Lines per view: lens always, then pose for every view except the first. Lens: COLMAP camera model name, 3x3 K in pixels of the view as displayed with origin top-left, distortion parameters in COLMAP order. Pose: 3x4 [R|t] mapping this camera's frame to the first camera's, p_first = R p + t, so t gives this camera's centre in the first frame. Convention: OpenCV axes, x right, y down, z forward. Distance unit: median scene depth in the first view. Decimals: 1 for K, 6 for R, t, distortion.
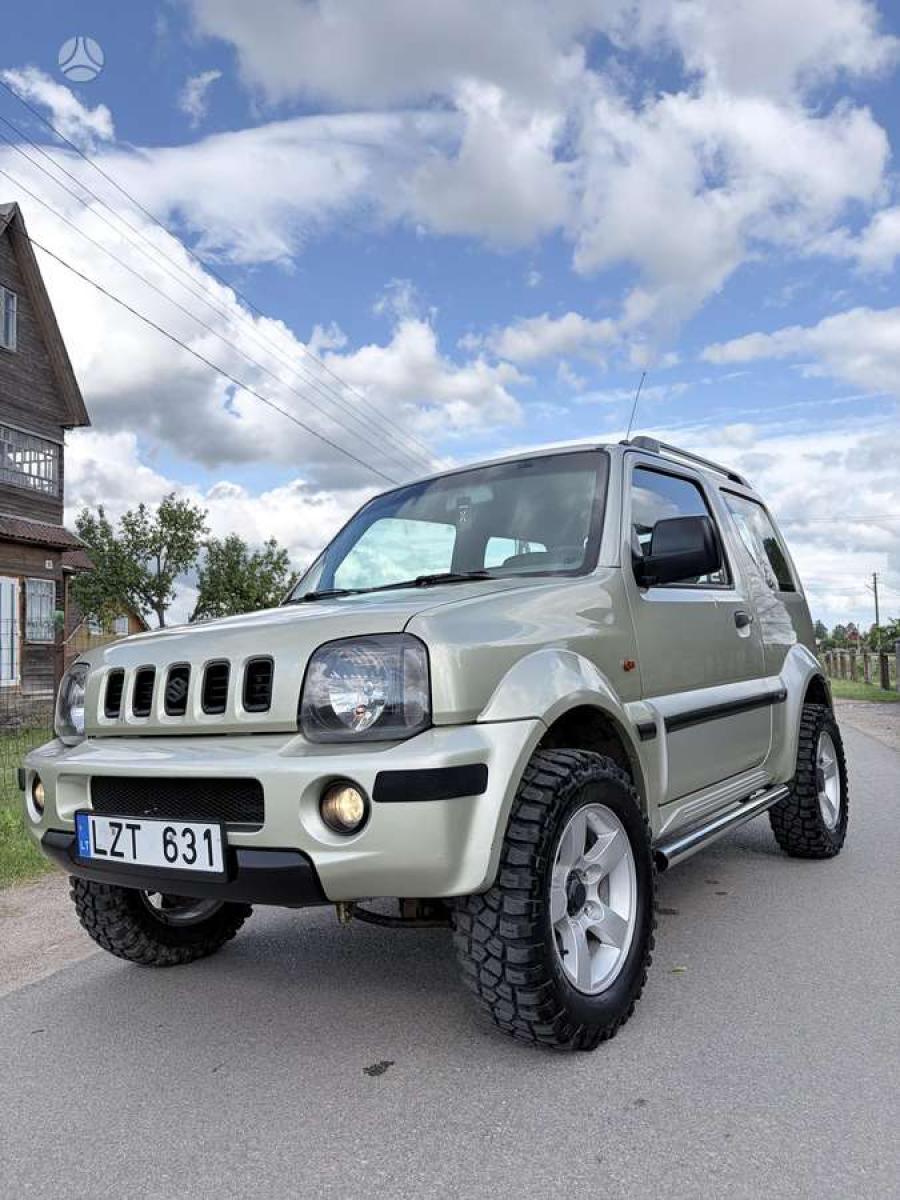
lens RADIAL K [[913.9, 0, 444.3], [0, 913.9, 601.2], [0, 0, 1]] dist [0.011455, -0.006240]
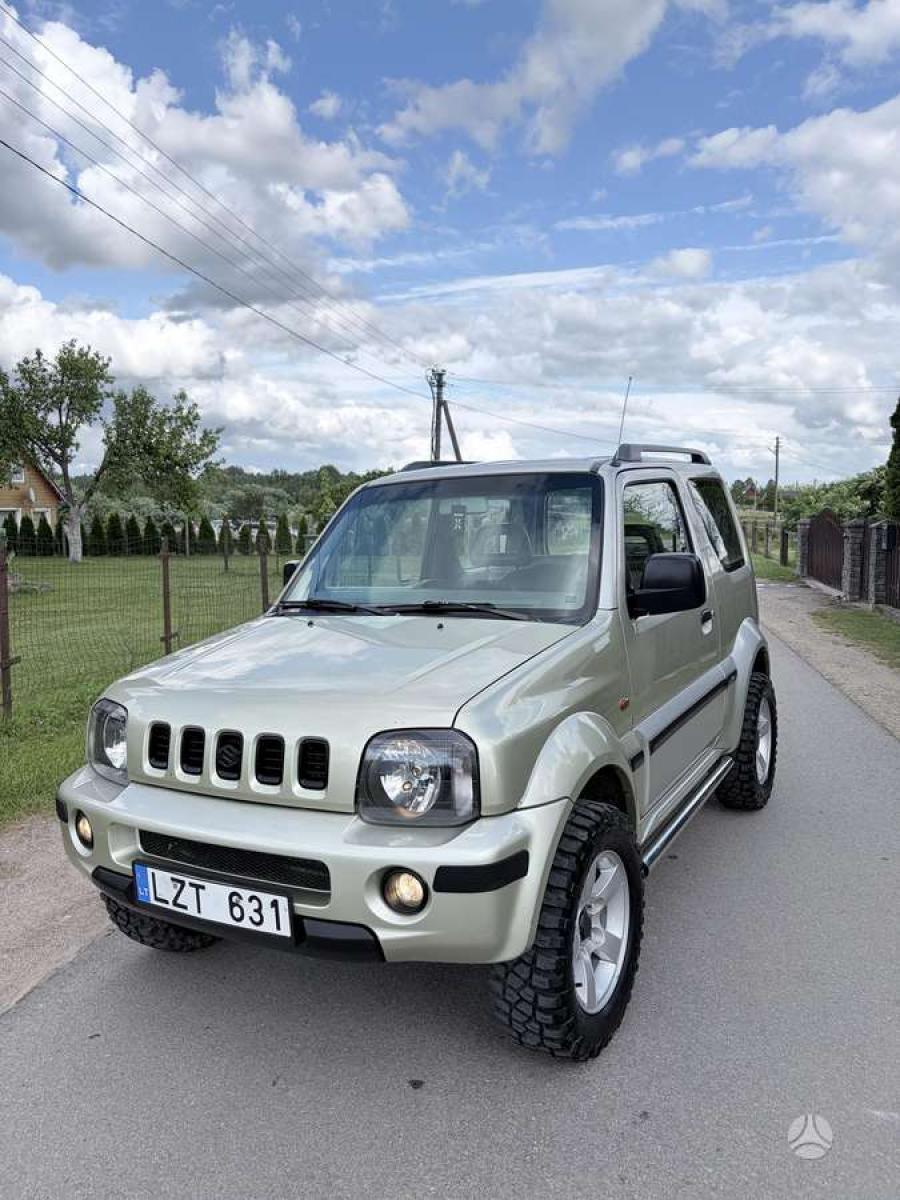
lens RADIAL K [[914.1, 0, 446.7], [0, 914.1, 596.9], [0, 0, 1]] dist [0.009517, 0.003200]
pose [[0.994612, 0.009171, 0.103260, -0.156263], [-0.025793, 0.986647, 0.160821, -0.280483], [-0.100406, -0.162618, 0.981567, -0.057168]]
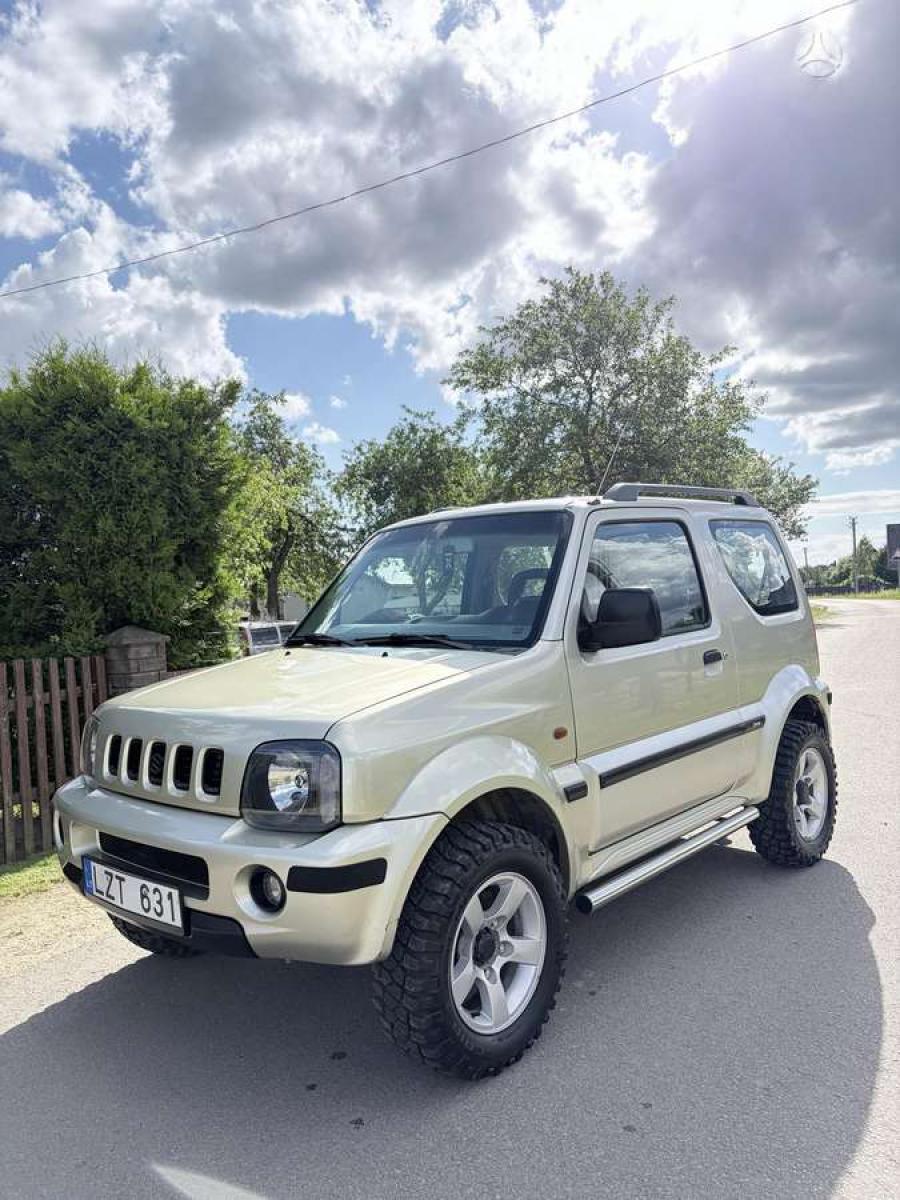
lens RADIAL K [[920.7, 0, 448.3], [0, 920.7, 594.4], [0, 0, 1]] dist [0.023026, -0.009193]
pose [[0.993150, 0.014086, -0.115997, 0.233971], [-0.003356, 0.995737, 0.092179, -0.246595], [0.116801, -0.091158, 0.988963, -0.139430]]
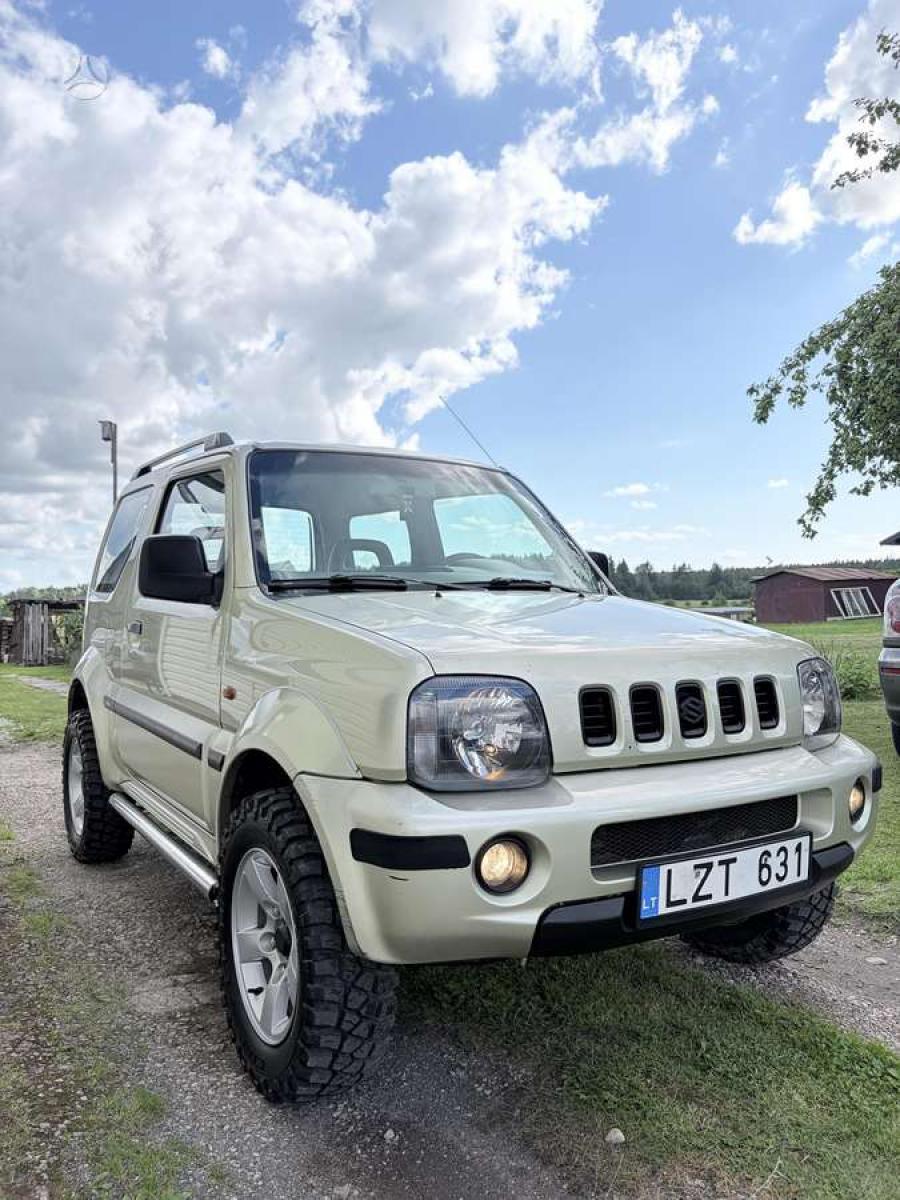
lens RADIAL K [[909.6, 0, 450.0], [0, 909.6, 600.0], [0, 0, 1]] dist [-0.012284, -0.003564]
pose [[0.384416, 0.066785, 0.920741, -1.295534], [-0.103931, 0.994170, -0.028720, 0.039739], [-0.917291, -0.084653, 0.389116, 0.915891]]
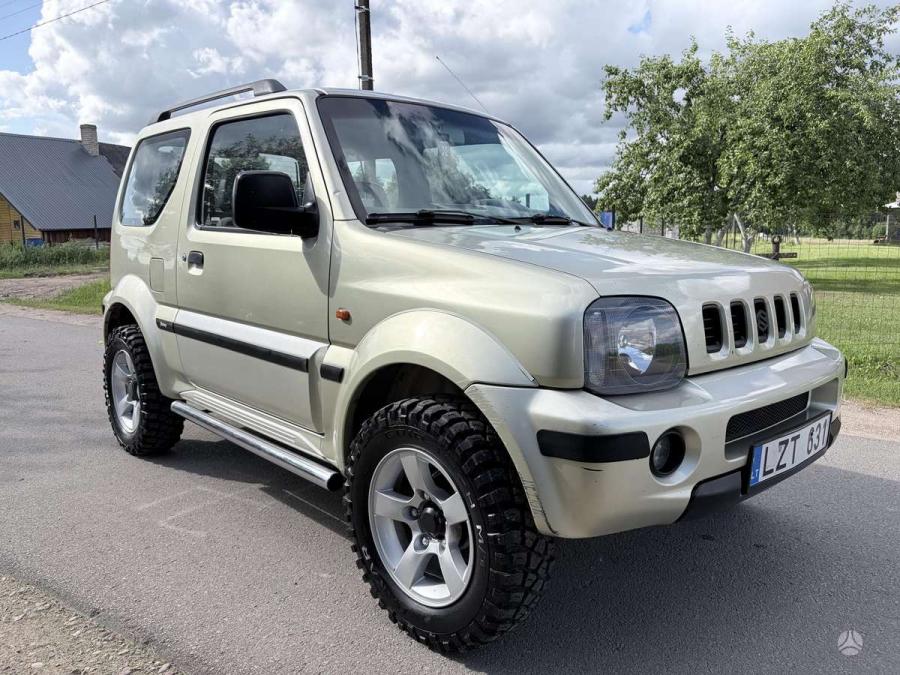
lens RADIAL K [[685.4, 0, 450.0], [0, 685.4, 337.5], [0, 0, 1]] dist [0.011455, -0.006240]
pose [[0.200301, -0.077221, 0.976686, -1.273934], [-0.095993, 0.990546, 0.098004, 0.073715], [-0.975020, -0.113385, 0.190995, 1.269437]]
